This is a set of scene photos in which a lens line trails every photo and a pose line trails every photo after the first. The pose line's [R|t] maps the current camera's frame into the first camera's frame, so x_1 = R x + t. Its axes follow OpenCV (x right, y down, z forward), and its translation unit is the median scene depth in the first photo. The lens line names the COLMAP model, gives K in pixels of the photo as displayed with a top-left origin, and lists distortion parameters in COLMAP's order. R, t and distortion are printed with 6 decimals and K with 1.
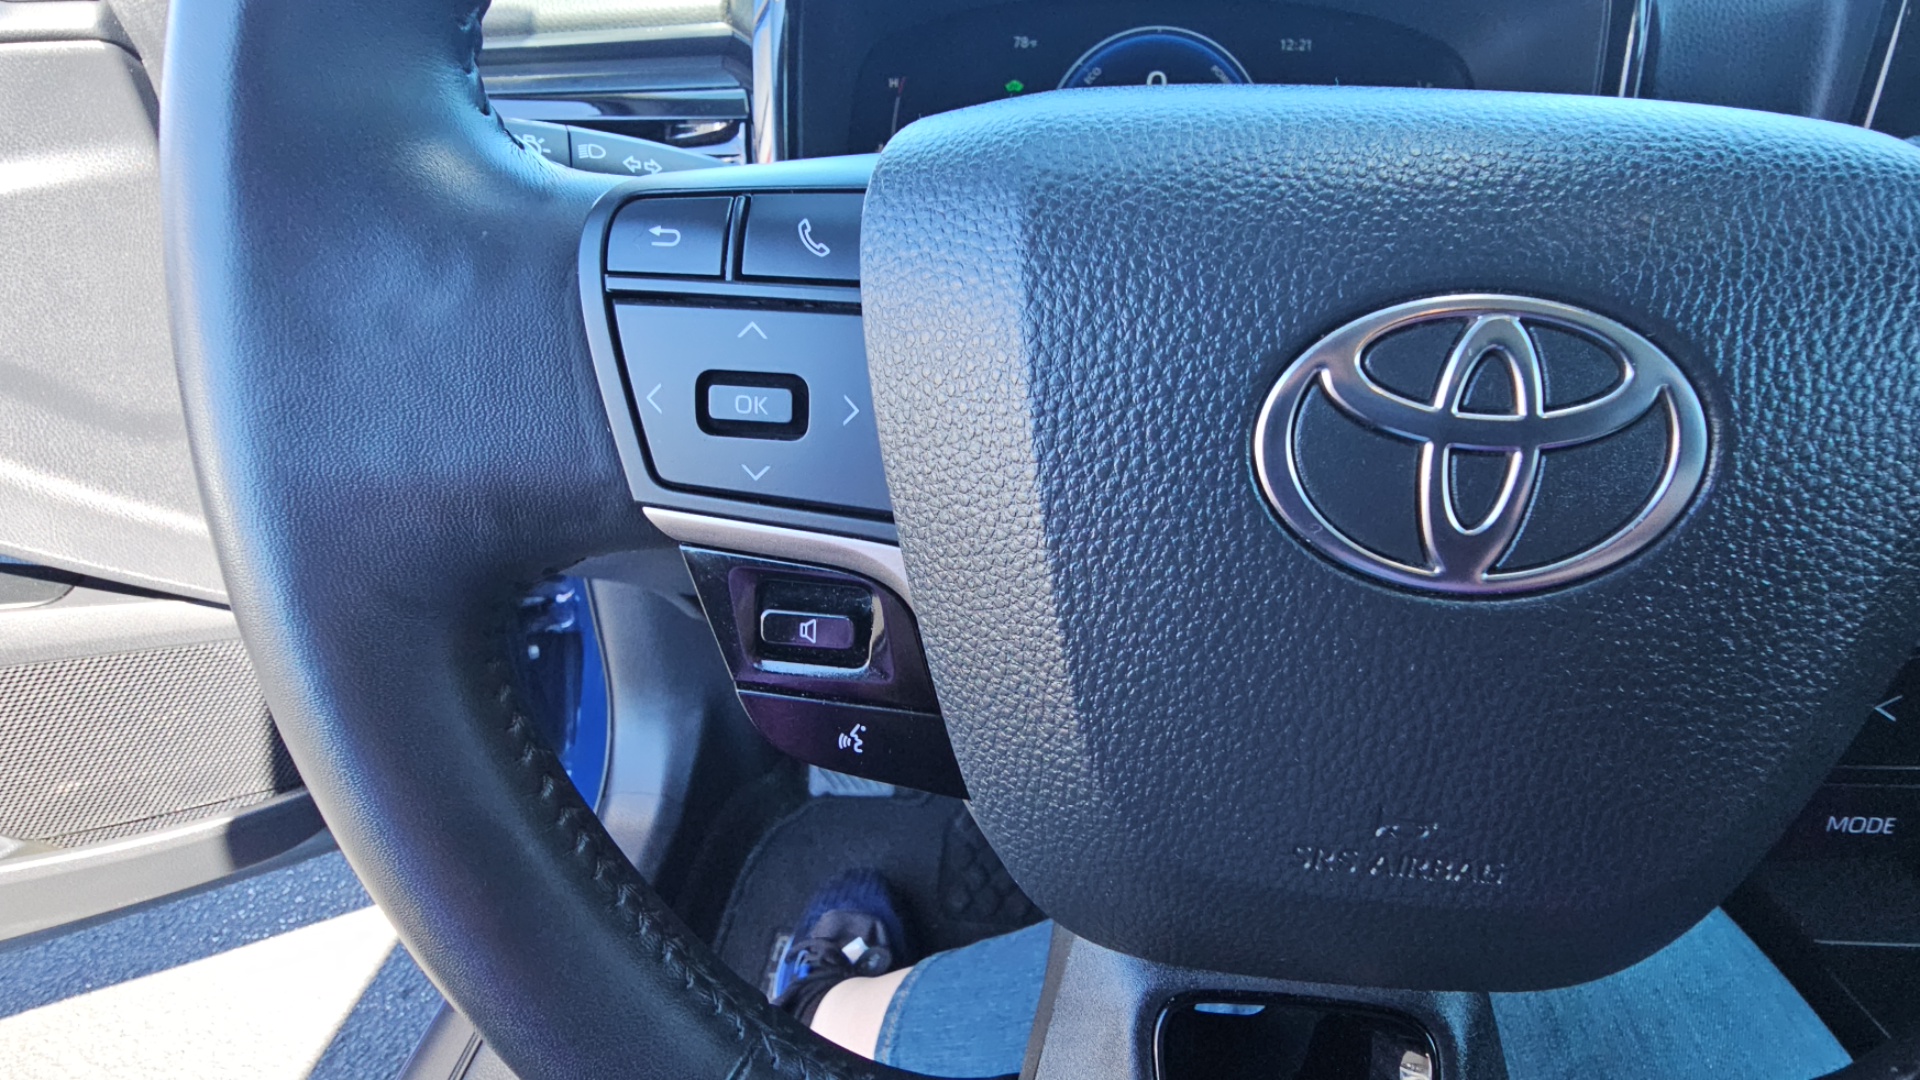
lens RADIAL K [[863.6, 0, 980.2], [0, 863.6, 547.0], [0, 0, 1]] dist [0.007206, -0.006412]
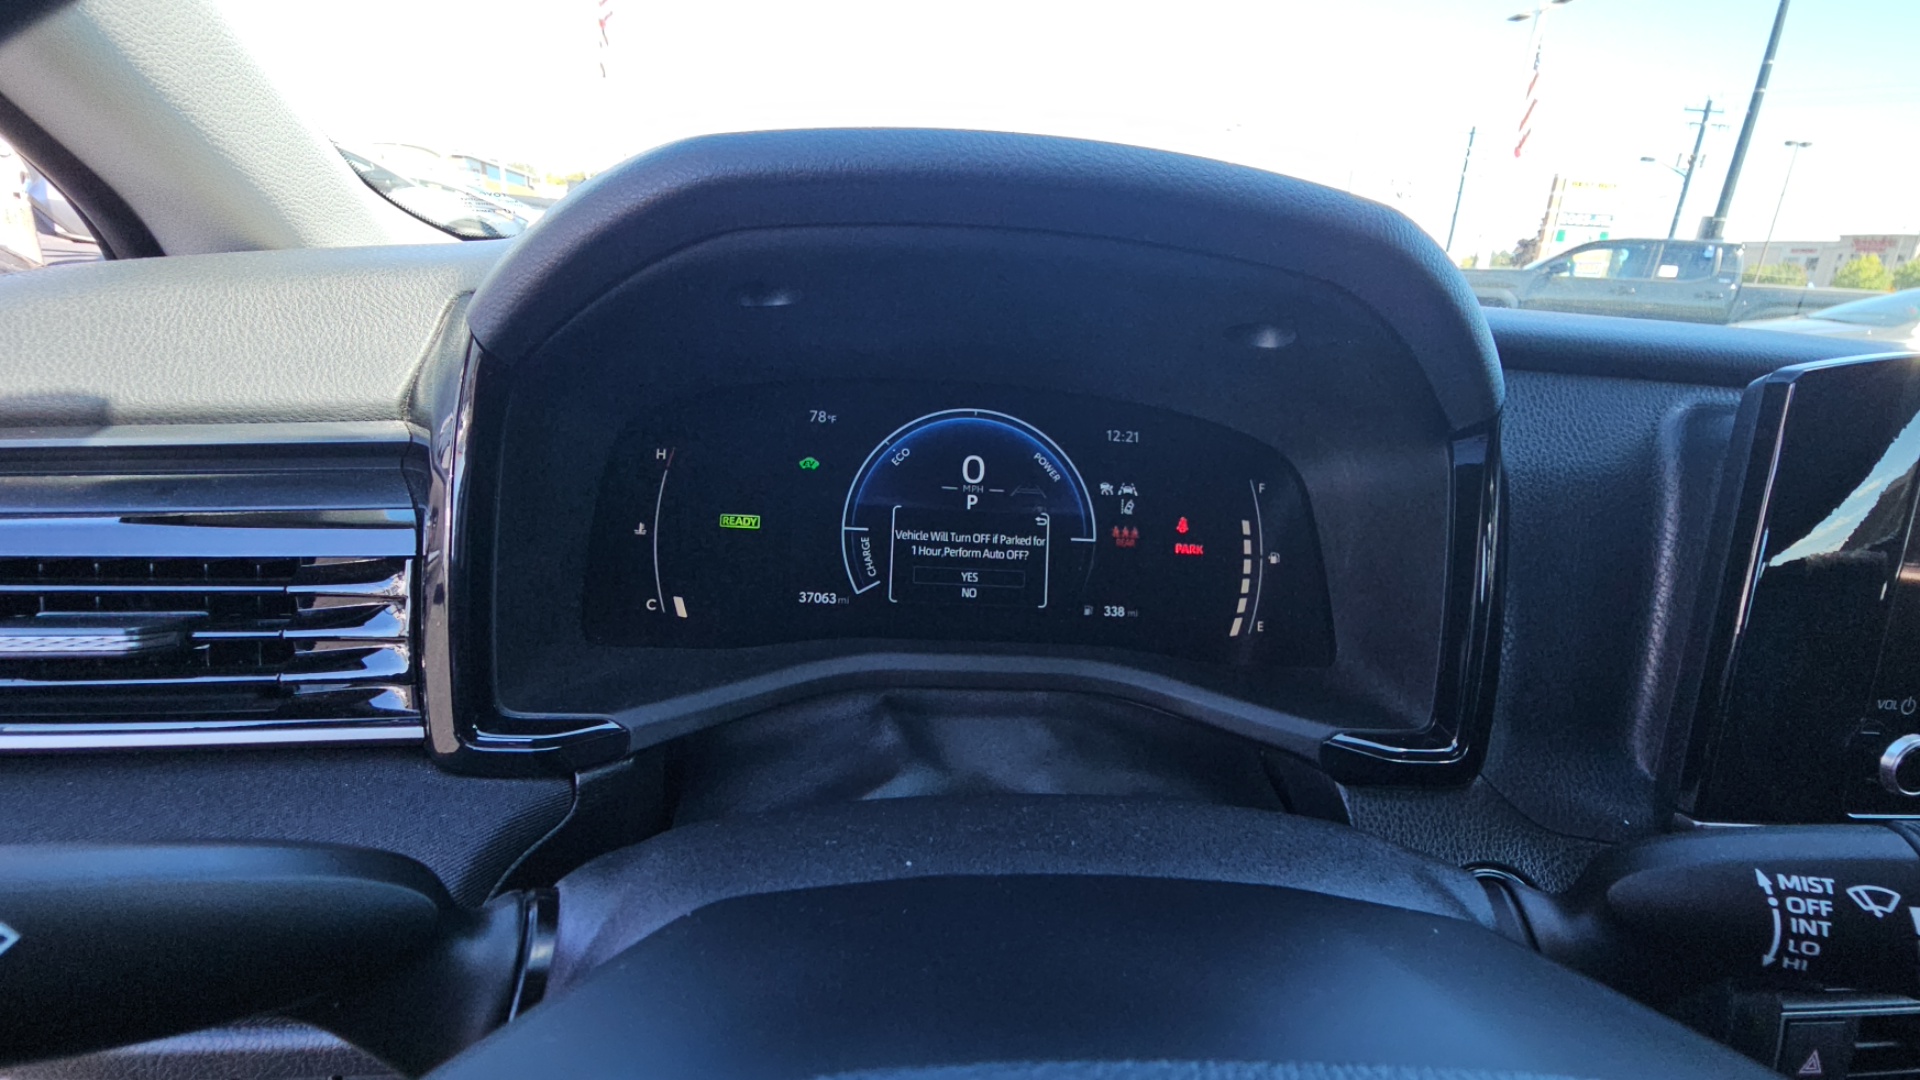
lens RADIAL K [[860.2, 0, 980.8], [0, 860.2, 541.9], [0, 0, 1]] dist [0.001625, -0.001187]
pose [[0.984087, 0.021536, 0.176380, 0.171590], [0.015713, 0.978192, -0.207106, -0.826871], [-0.176994, 0.206581, 0.962288, 0.506257]]
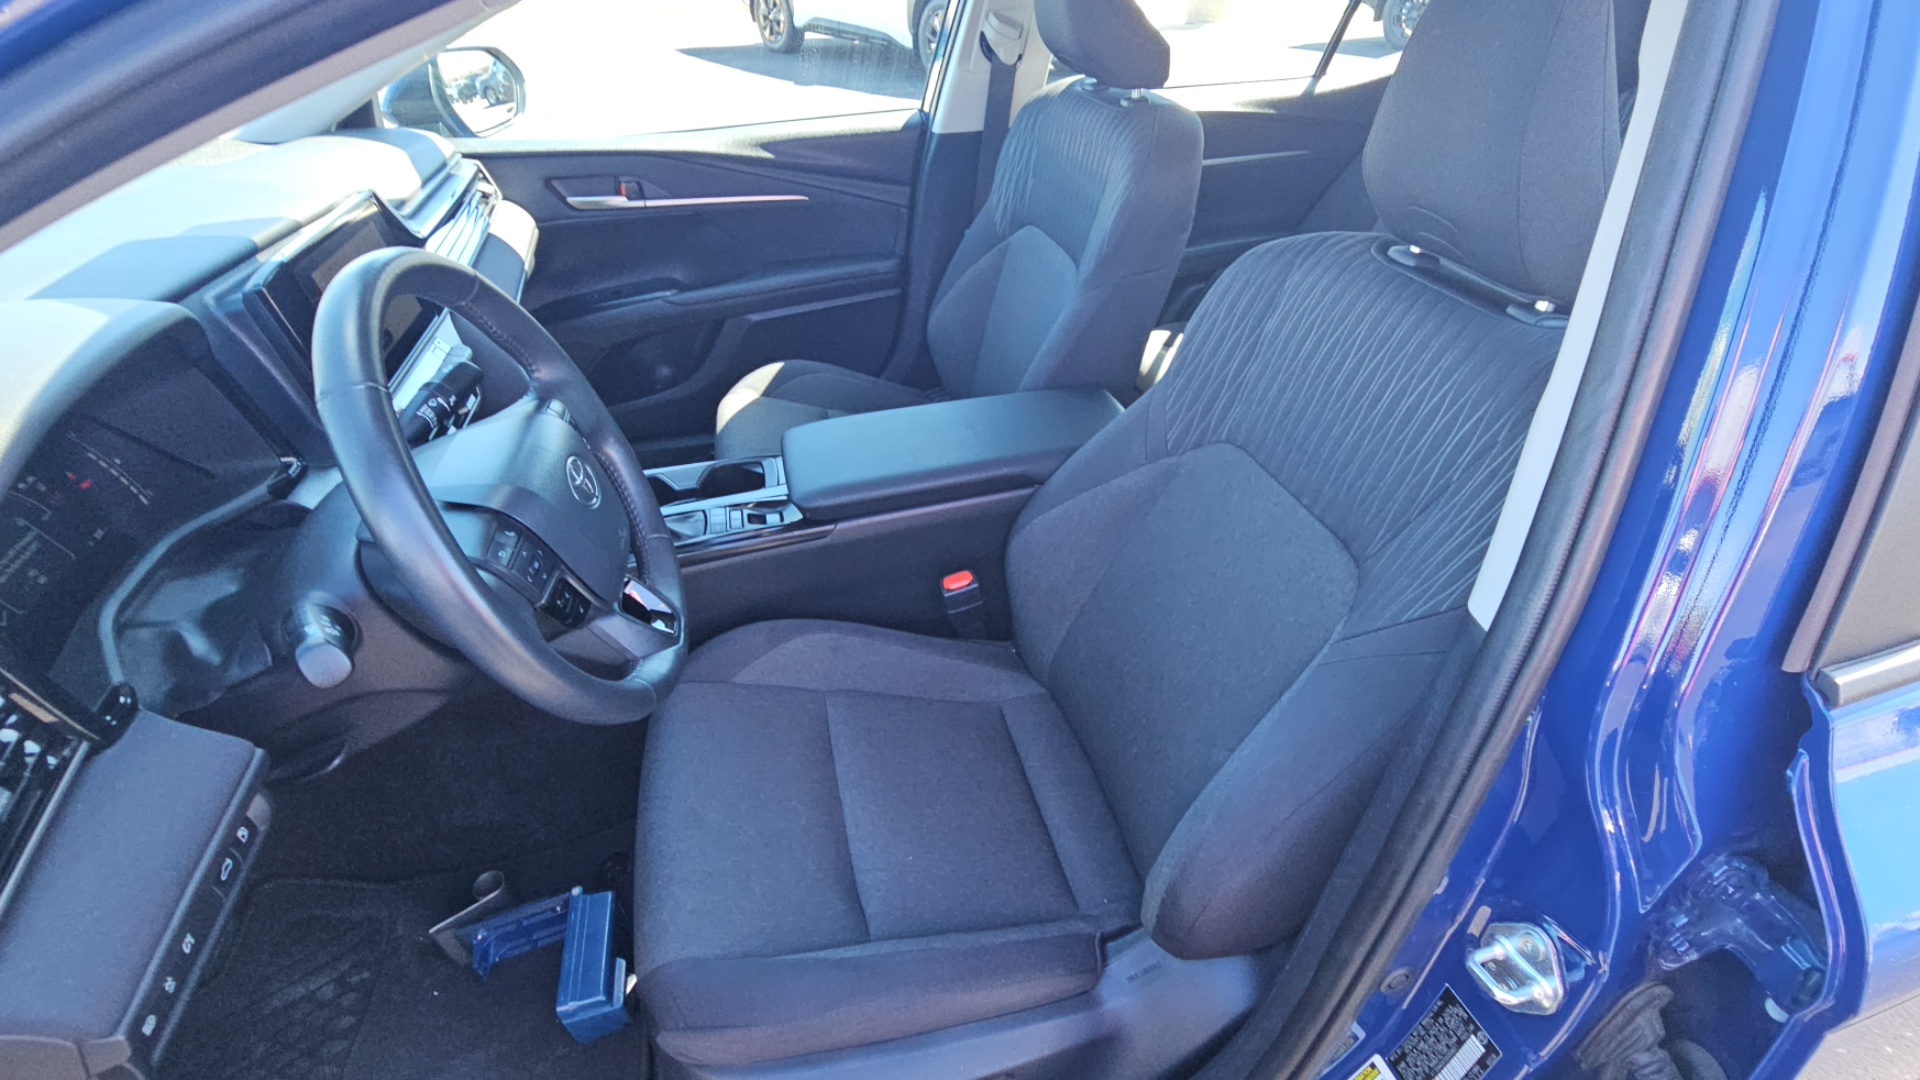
lens RADIAL K [[856.6, 0, 967.6], [0, 856.6, 551.6], [0, 0, 1]] dist [-0.000849, -0.001005]
pose [[-0.302579, -0.569622, 0.764184, -3.862782], [0.482063, 0.600199, 0.638261, -1.772878], [-0.822229, 0.561509, 0.092986, -1.165437]]
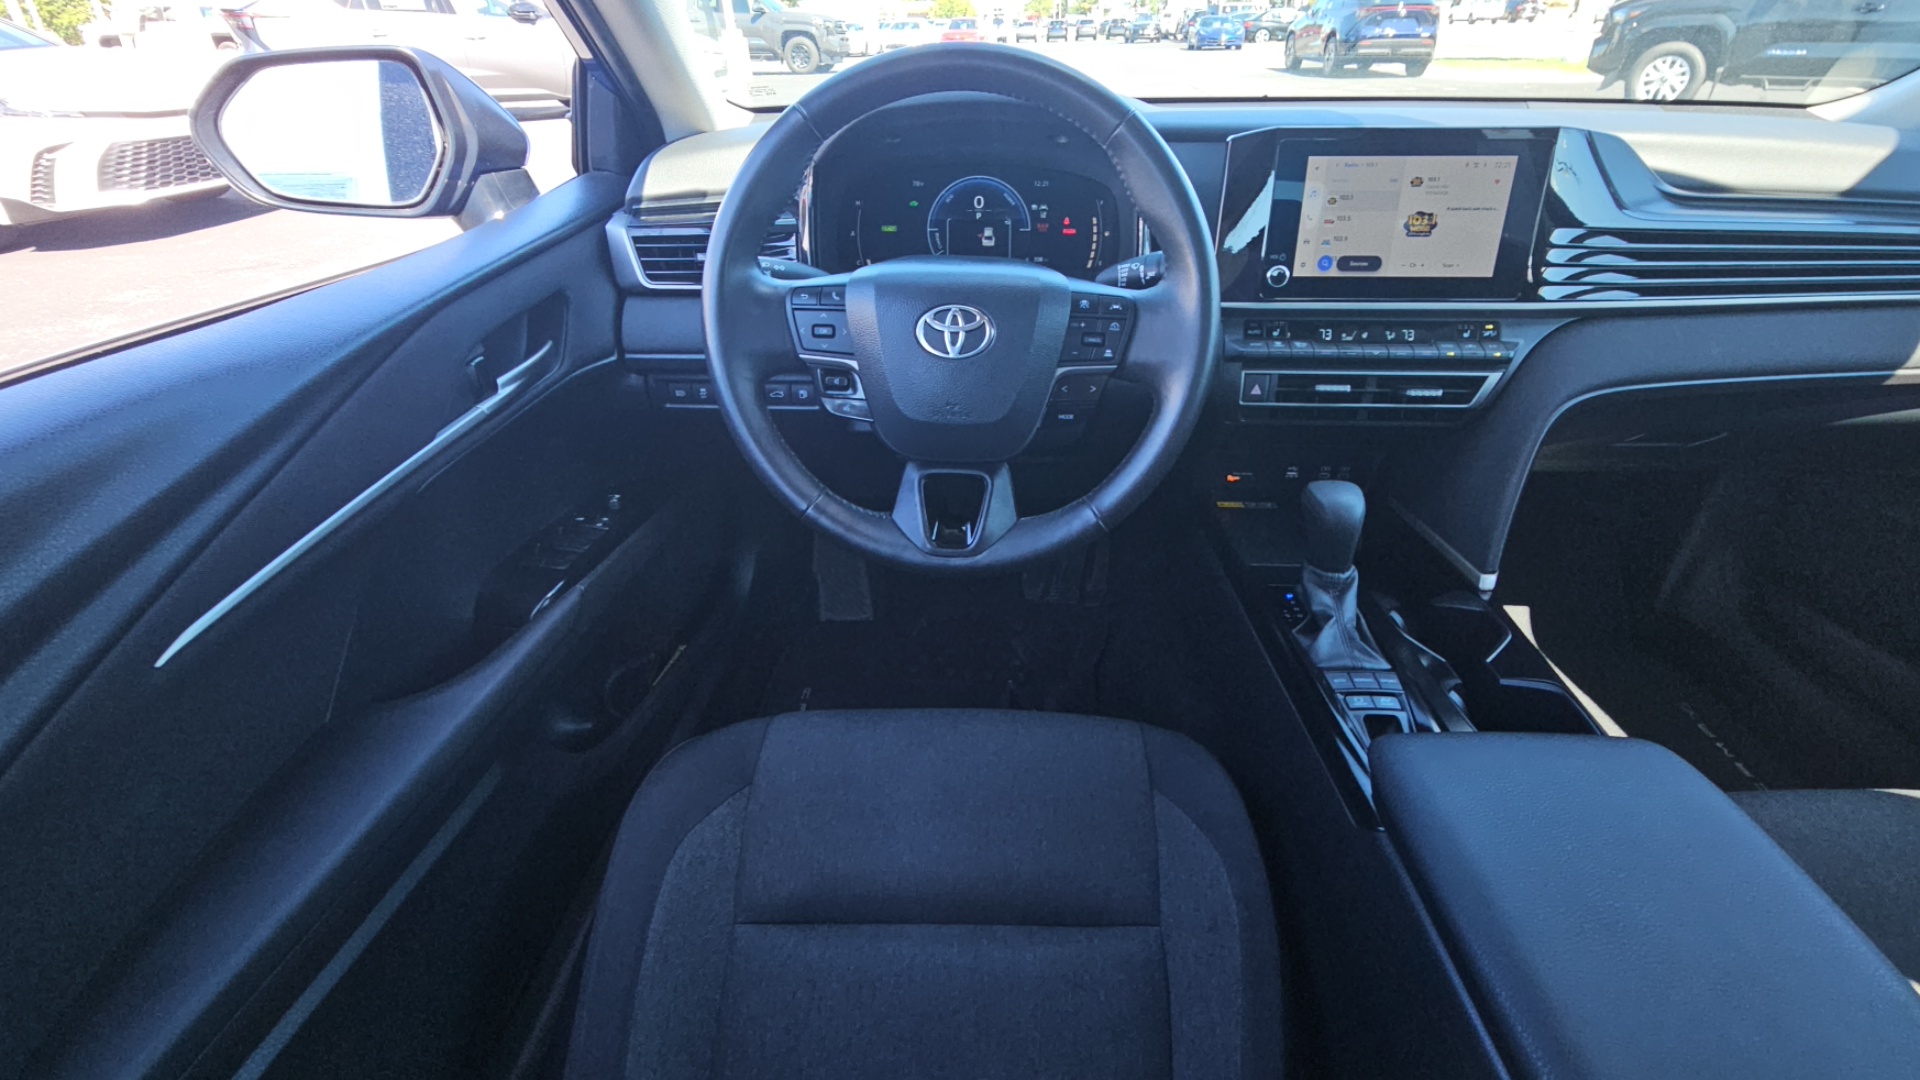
lens RADIAL K [[858.9, 0, 977.8], [0, 858.9, 545.3], [0, 0, 1]] dist [0.000391, -0.001602]
pose [[0.999669, -0.021202, 0.014552, 0.444574], [0.021132, 0.999764, 0.004993, 0.927367], [-0.014654, -0.004684, 0.999882, -3.405181]]
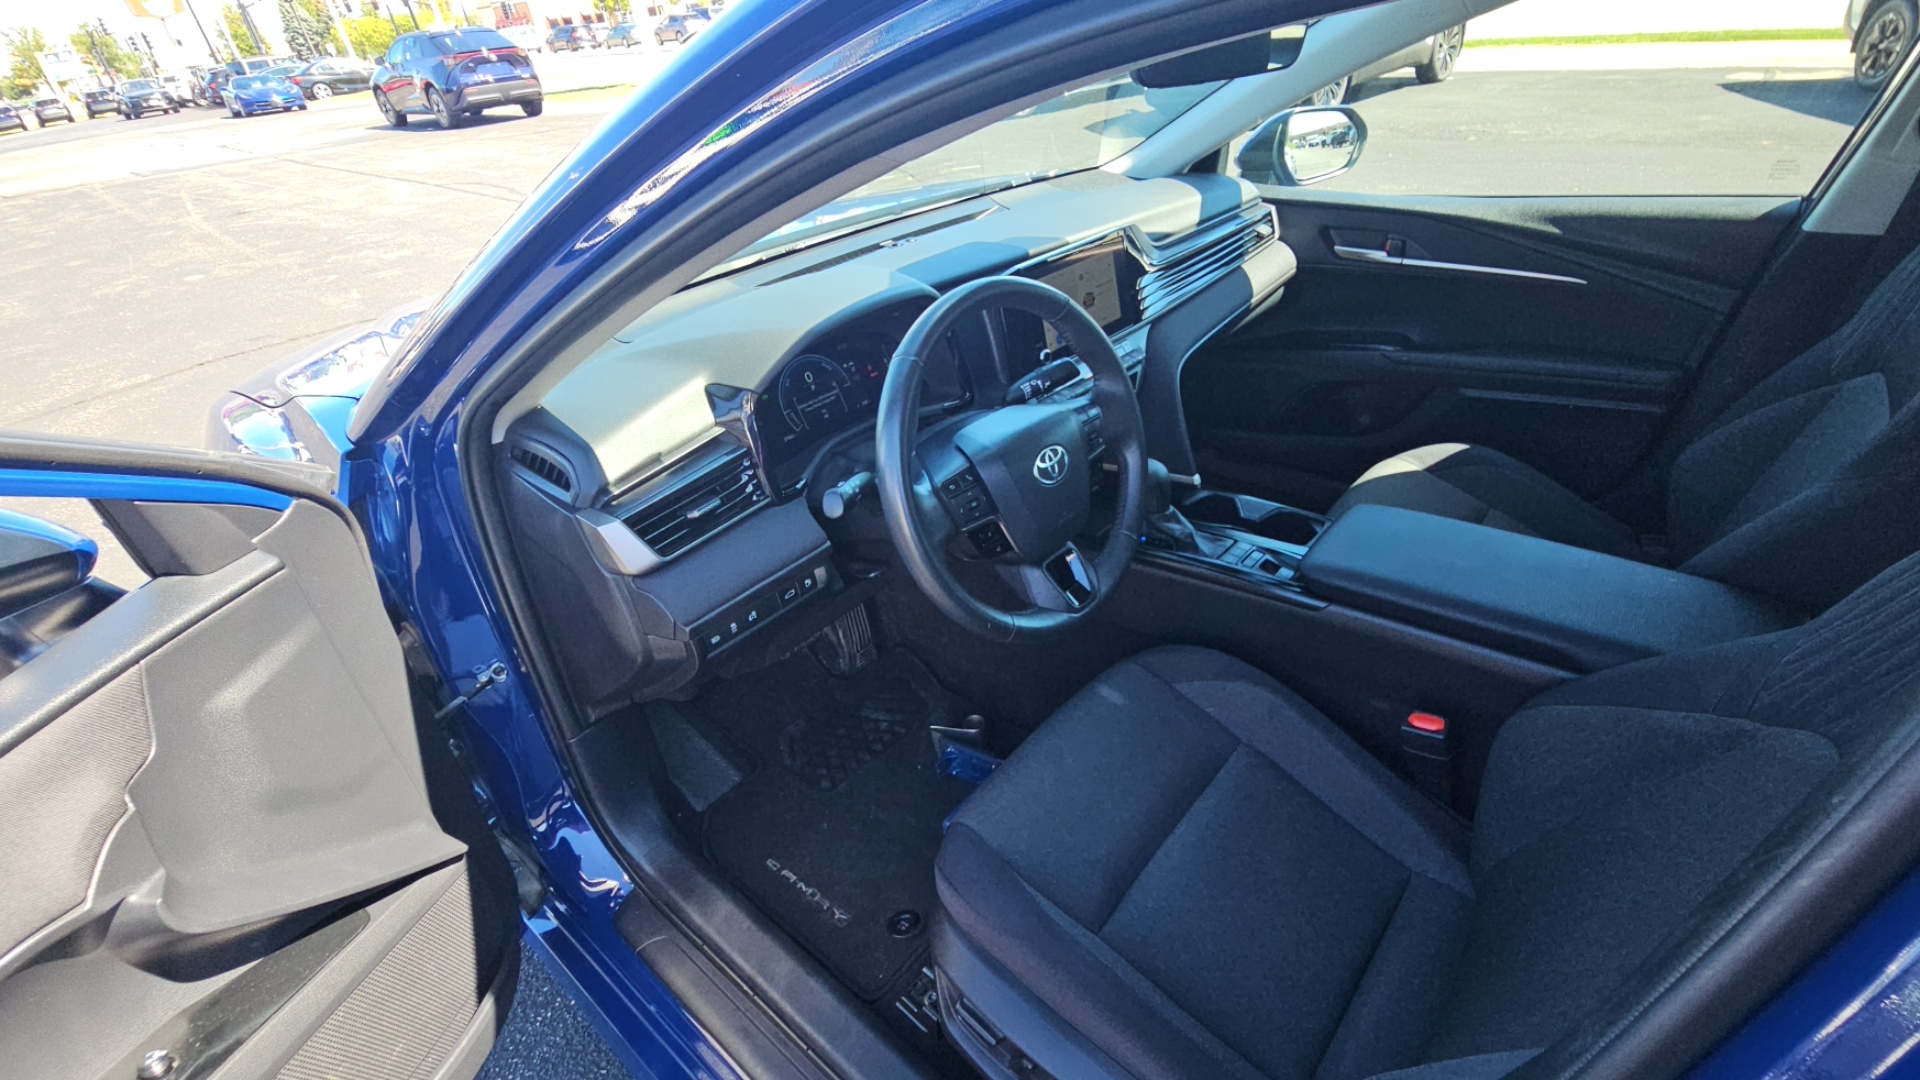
lens RADIAL K [[841.9, 0, 985.5], [0, 841.9, 551.4], [0, 0, 1]] dist [0.022102, -0.013474]
pose [[0.603390, -0.476132, 0.639702, -3.918758], [0.480403, 0.857321, 0.184973, -0.884317], [-0.636501, 0.195704, 0.746034, -3.259750]]
